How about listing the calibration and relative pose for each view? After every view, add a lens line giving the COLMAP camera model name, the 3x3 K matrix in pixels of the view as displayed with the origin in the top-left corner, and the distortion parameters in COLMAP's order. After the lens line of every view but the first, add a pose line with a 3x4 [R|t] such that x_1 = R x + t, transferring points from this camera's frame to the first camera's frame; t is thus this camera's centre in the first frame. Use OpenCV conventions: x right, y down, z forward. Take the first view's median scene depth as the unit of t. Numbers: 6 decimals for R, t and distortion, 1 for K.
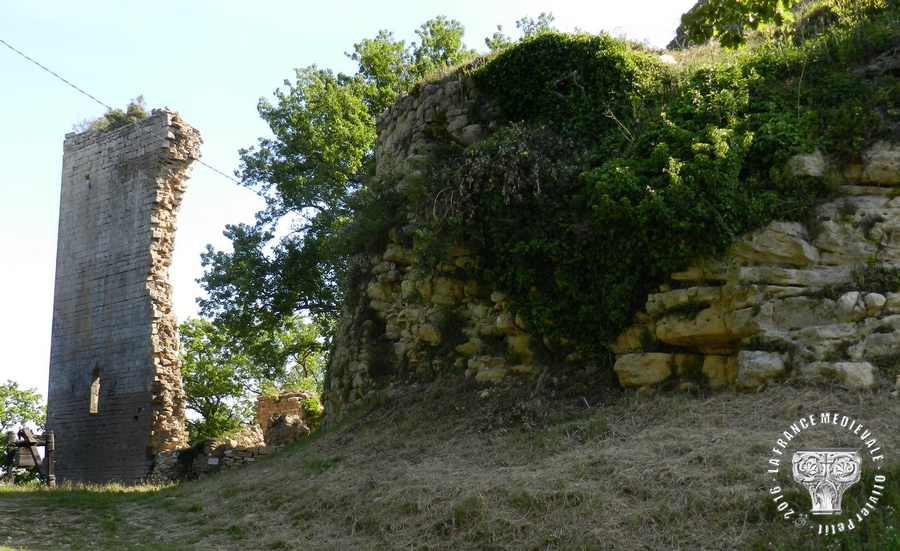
lens RADIAL K [[1307.7, 0, 491.9], [0, 1307.7, 321.2], [0, 0, 1]] dist [-0.118571, 0.000000]
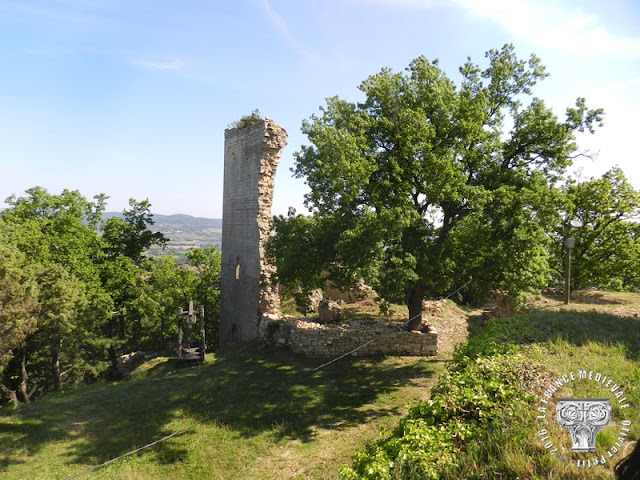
lens RADIAL K [[423.8, 0, 321.6], [0, 423.8, 239.8], [0, 0, 1]] dist [-0.008183, -0.000816]
pose [[0.967747, 0.034756, -0.249516, -0.027180], [0.011794, 0.983101, 0.182685, -0.110137], [0.251648, -0.179736, 0.950983, 0.454801]]
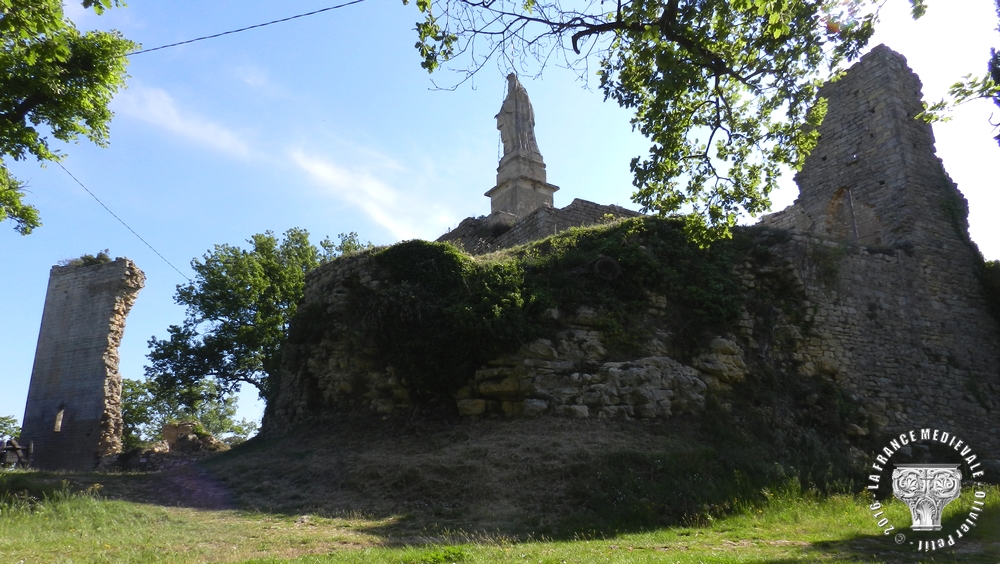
lens RADIAL K [[638.5, 0, 530.1], [0, 638.5, 323.3], [0, 0, 1]] dist [-0.051651, 0.006461]
pose [[0.921830, 0.077763, 0.379715, -0.062485], [-0.034350, 0.992203, -0.119805, 0.007734], [-0.386070, 0.097396, 0.917313, 0.014234]]
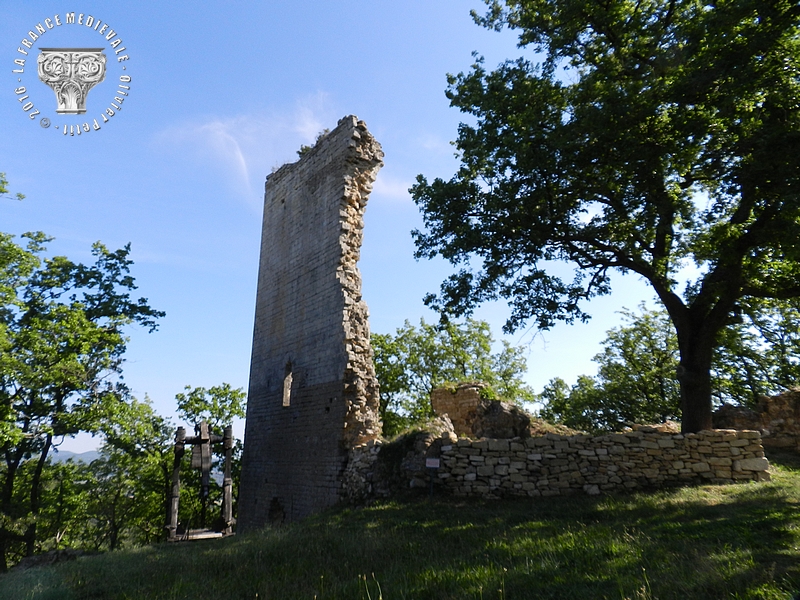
lens RADIAL K [[529.8, 0, 396.3], [0, 529.8, 302.5], [0, 0, 1]] dist [-0.008183, -0.000816]
pose [[0.990927, -0.045116, -0.126604, -0.172645], [0.027520, 0.990128, -0.137440, 0.052282], [0.131555, 0.132709, 0.982386, 0.616679]]
